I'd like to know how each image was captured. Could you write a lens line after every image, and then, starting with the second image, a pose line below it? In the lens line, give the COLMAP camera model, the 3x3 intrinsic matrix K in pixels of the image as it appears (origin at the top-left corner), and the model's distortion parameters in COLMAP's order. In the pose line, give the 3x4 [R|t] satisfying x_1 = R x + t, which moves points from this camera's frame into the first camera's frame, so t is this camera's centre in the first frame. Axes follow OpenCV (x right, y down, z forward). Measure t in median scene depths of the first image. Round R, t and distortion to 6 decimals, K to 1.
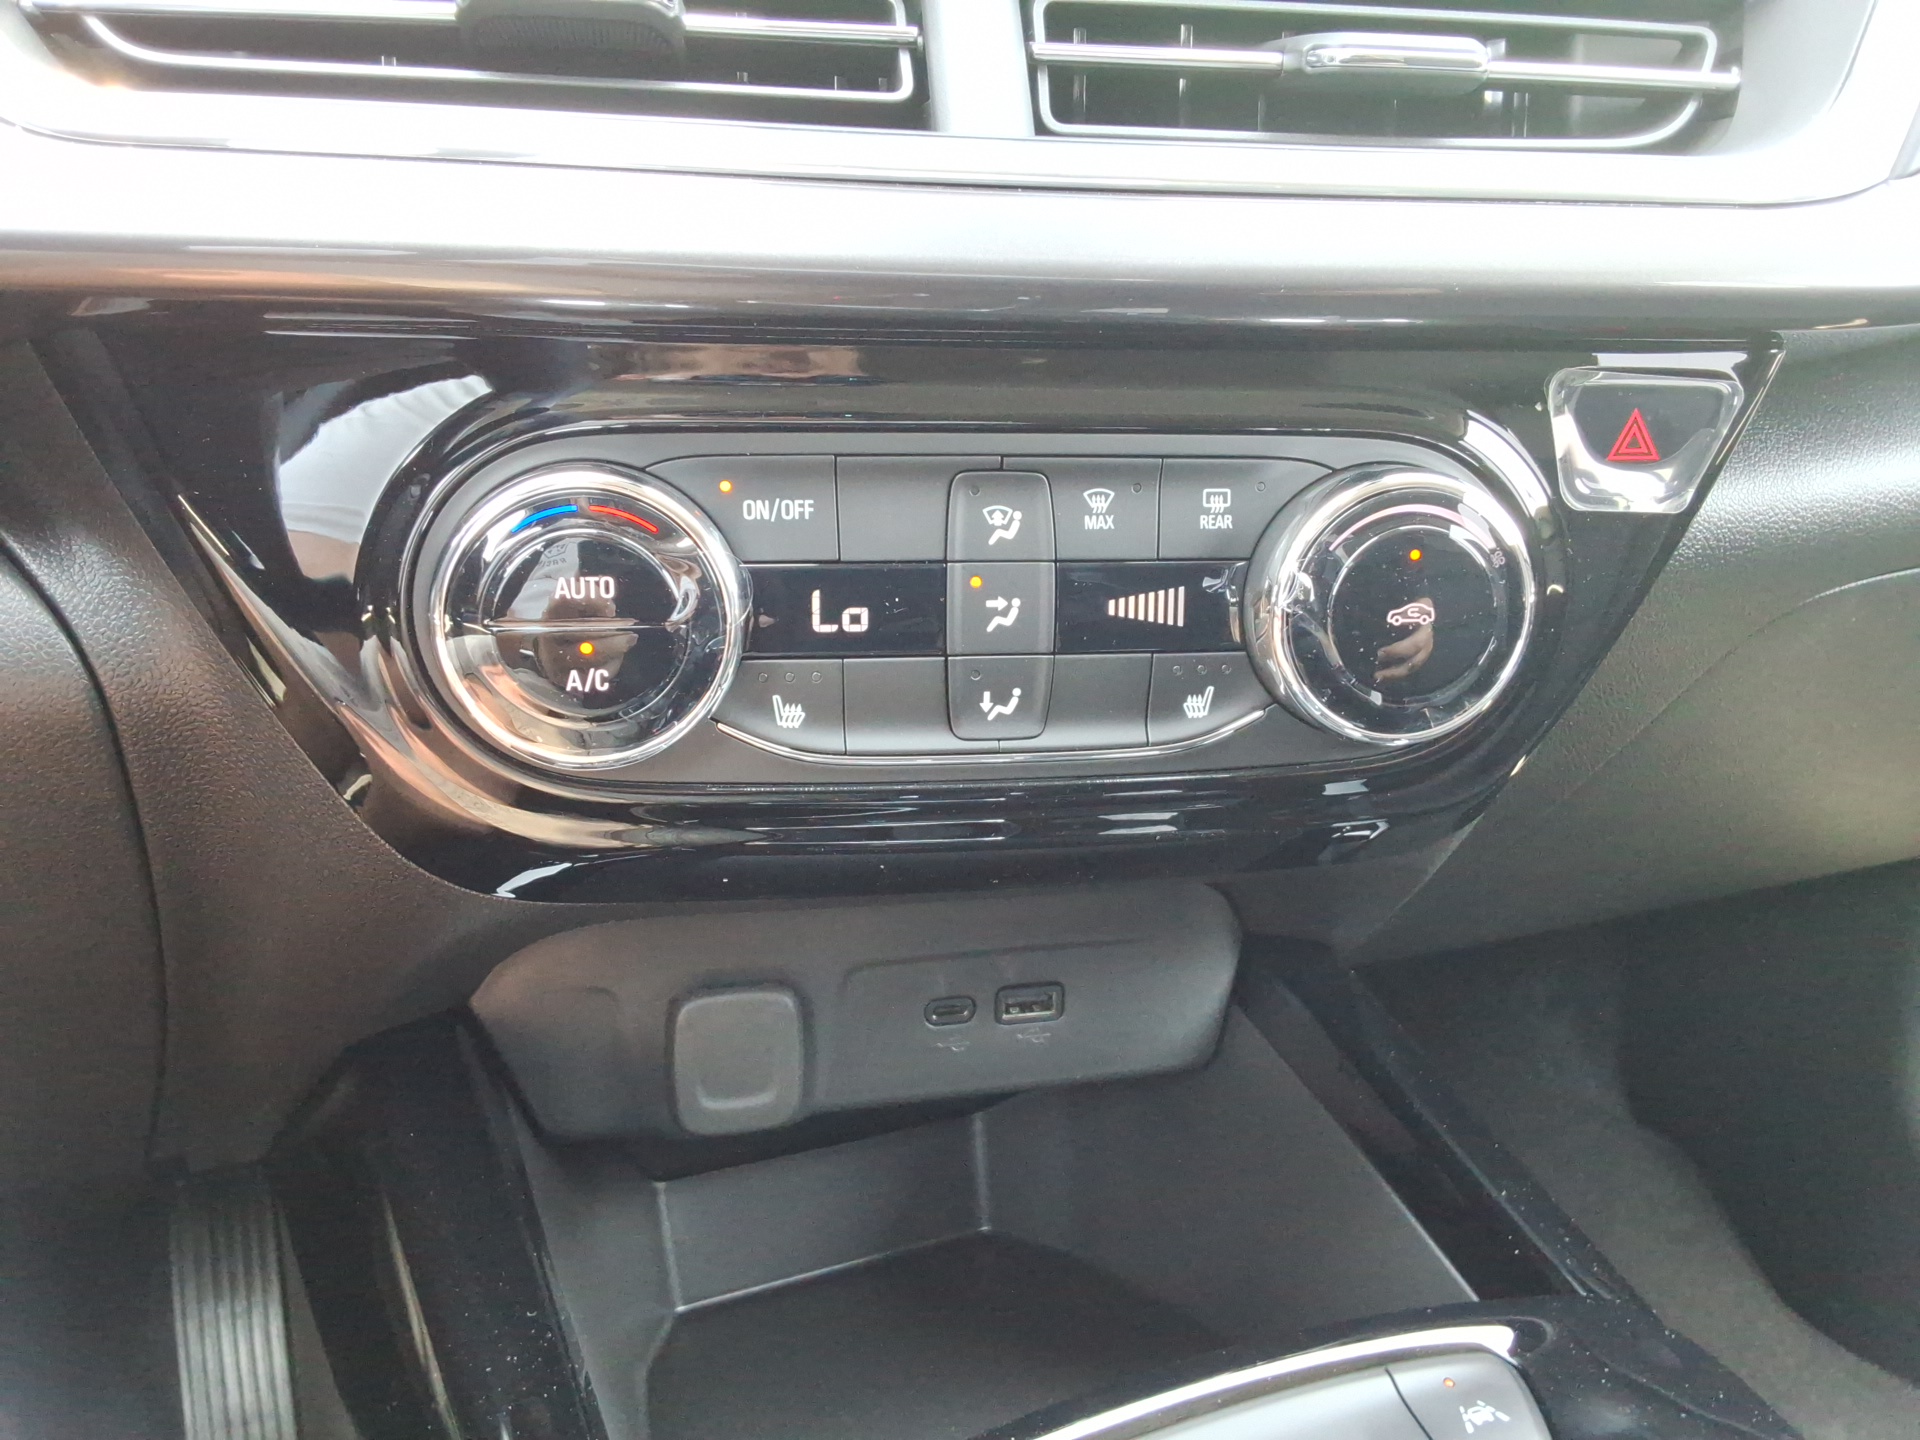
lens RADIAL K [[1567.0, 0, 968.7], [0, 1567.0, 702.8], [0, 0, 1]] dist [0.119297, -0.206606]
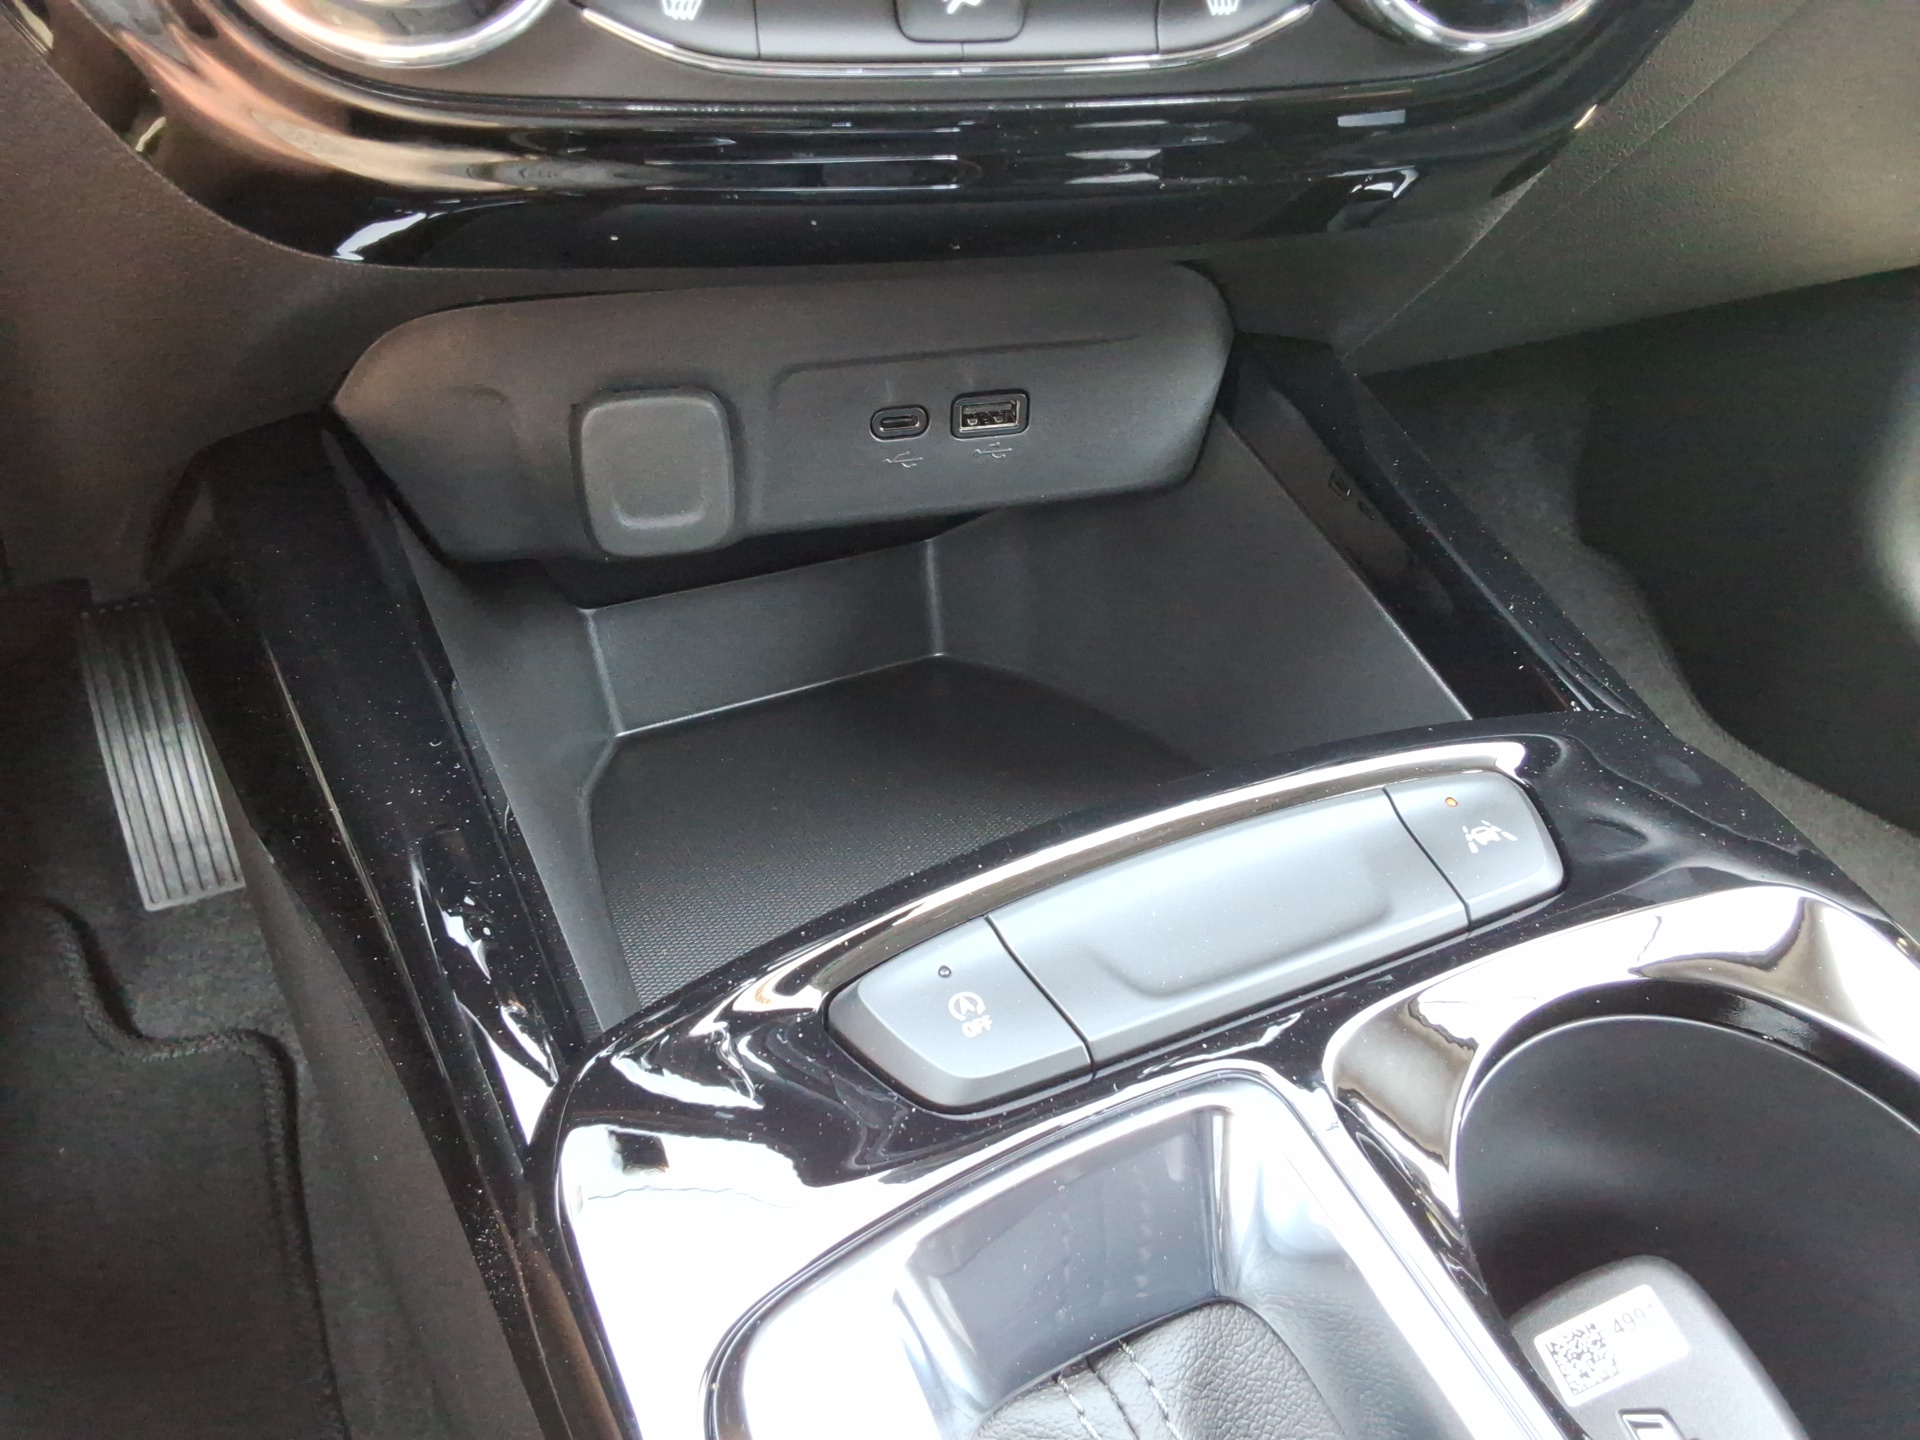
lens RADIAL K [[1567.0, 0, 968.7], [0, 1567.0, 702.8], [0, 0, 1]] dist [0.119297, -0.206606]
pose [[0.999346, -0.010539, 0.034580, -0.005876], [-0.001932, 0.939620, 0.342215, 0.046990], [-0.036099, -0.342058, 0.938985, 0.133303]]
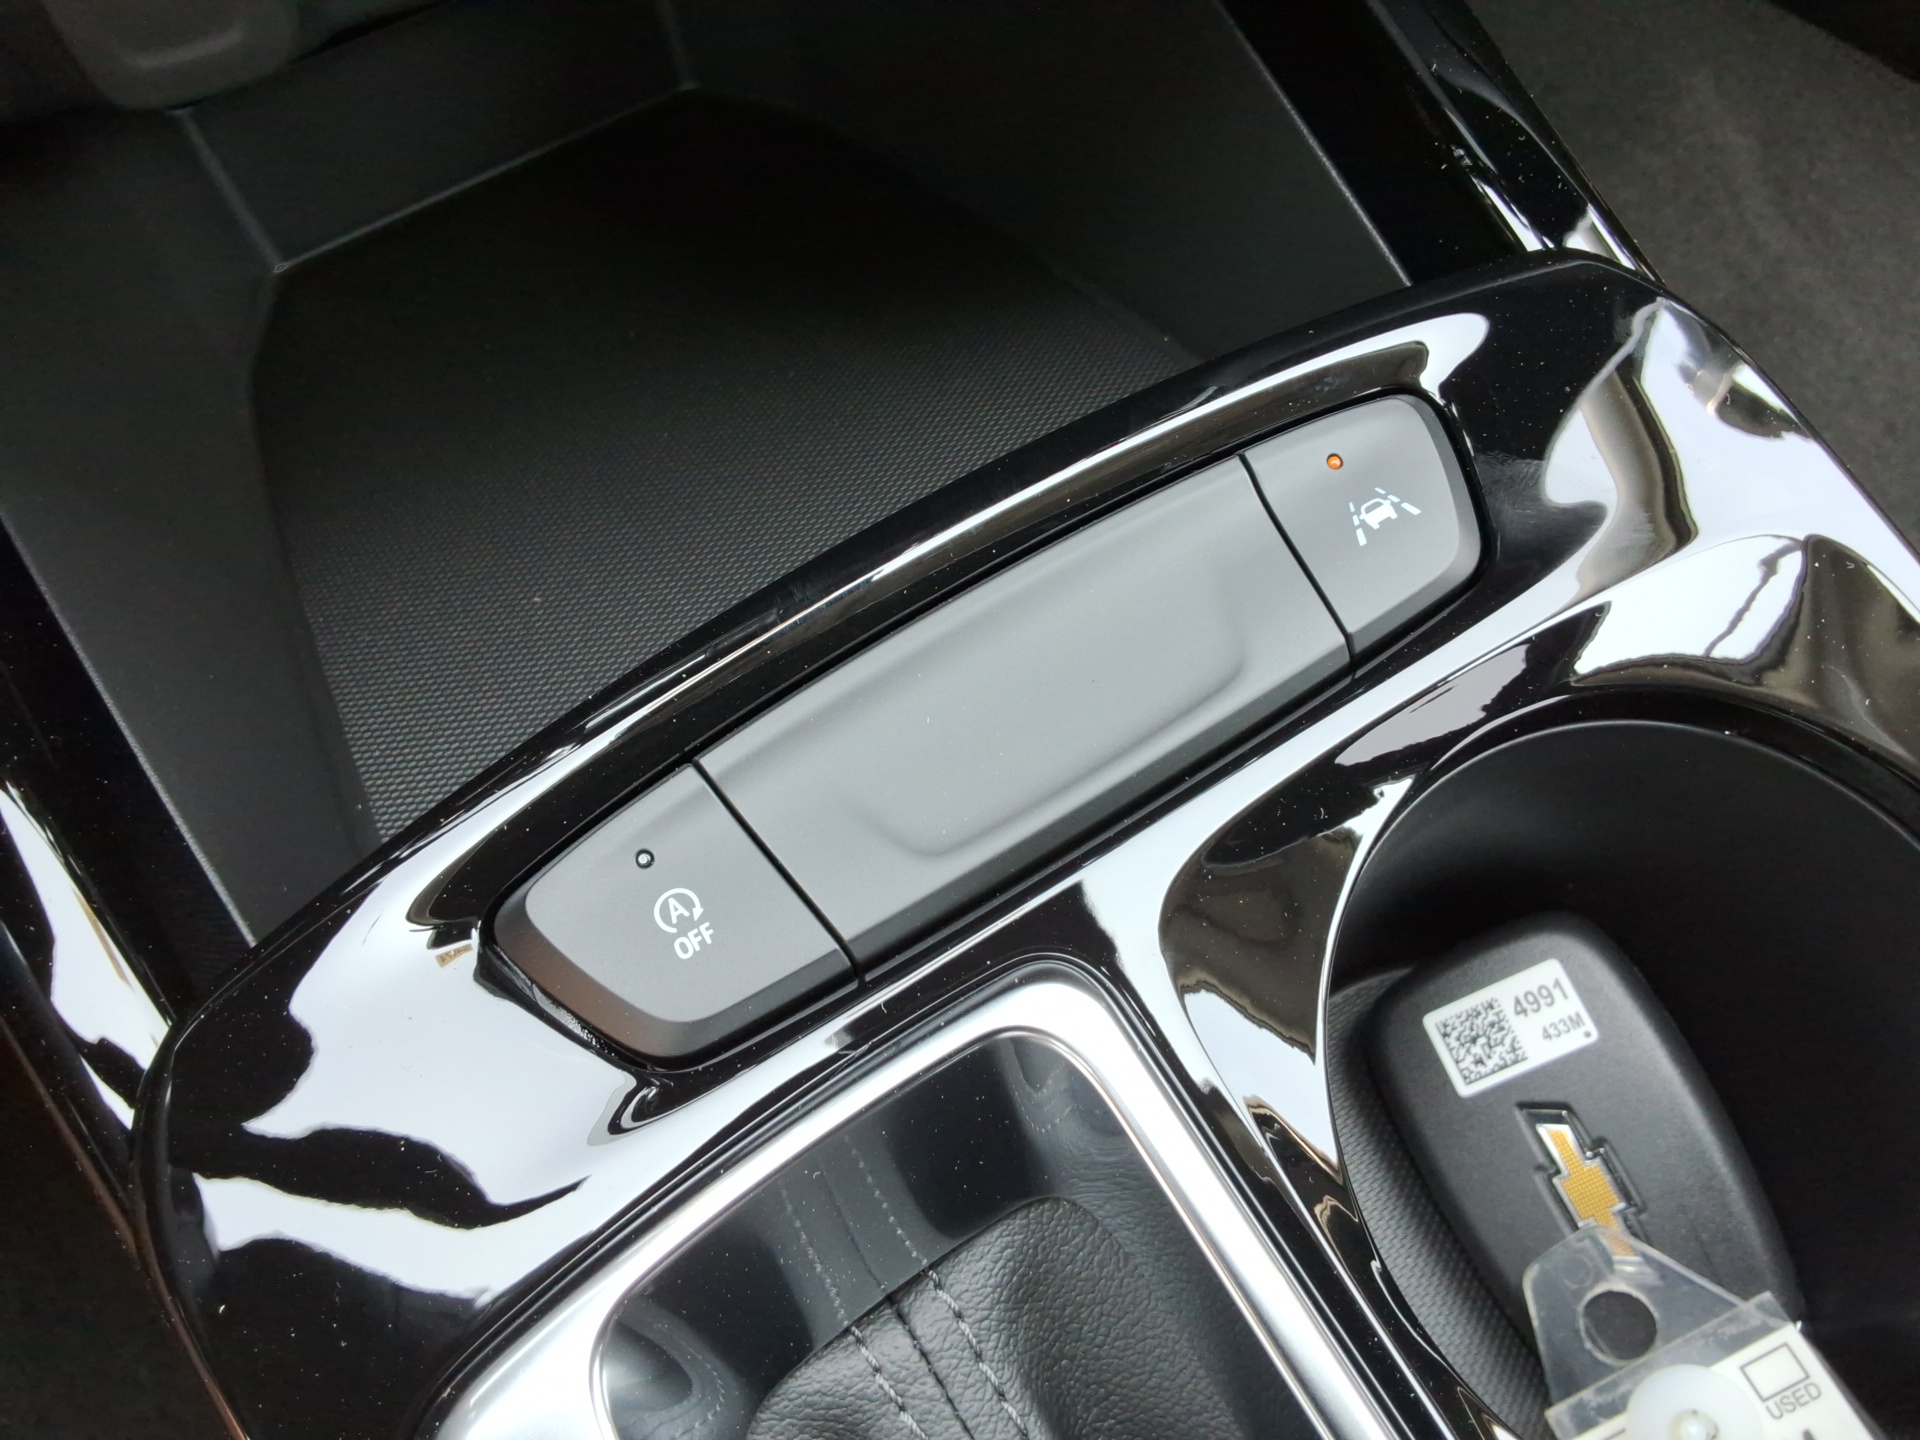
lens RADIAL K [[1617.3, 0, 959.5], [0, 1617.3, 737.4], [0, 0, 1]] dist [0.118947, -0.246265]
pose [[0.988237, -0.146748, 0.043047, 0.077967], [0.068851, 0.678264, 0.731586, -0.001248], [-0.136556, -0.720016, 0.680389, 0.367526]]
